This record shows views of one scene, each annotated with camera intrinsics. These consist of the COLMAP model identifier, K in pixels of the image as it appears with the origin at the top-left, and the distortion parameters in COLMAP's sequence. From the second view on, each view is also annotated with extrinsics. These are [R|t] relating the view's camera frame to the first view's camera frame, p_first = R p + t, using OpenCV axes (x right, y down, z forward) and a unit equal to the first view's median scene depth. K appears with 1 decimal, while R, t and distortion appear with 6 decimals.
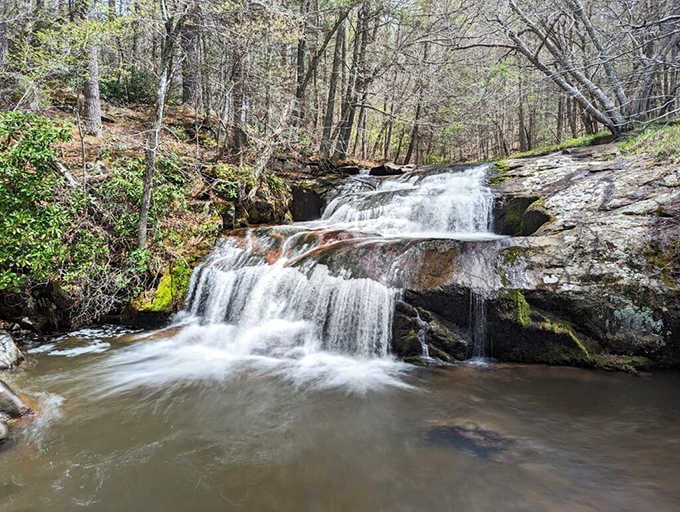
lens RADIAL K [[318.3, 0, 340.1], [0, 318.3, 255.4], [0, 0, 1]] dist [0.022107, 0.000096]
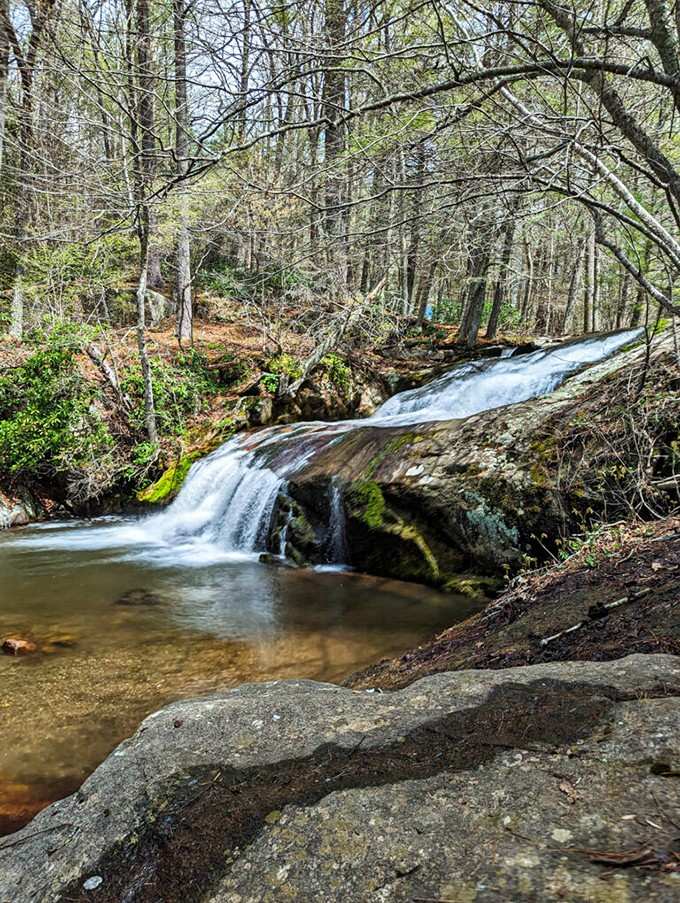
lens RADIAL K [[422.7, 0, 340.1], [0, 422.7, 449.9], [0, 0, 1]] dist [0.022107, 0.000096]
pose [[0.912634, 0.014917, -0.408506, 0.916807], [-0.036245, 0.998351, -0.044519, 0.078279], [0.407169, 0.055435, 0.911669, 0.000119]]
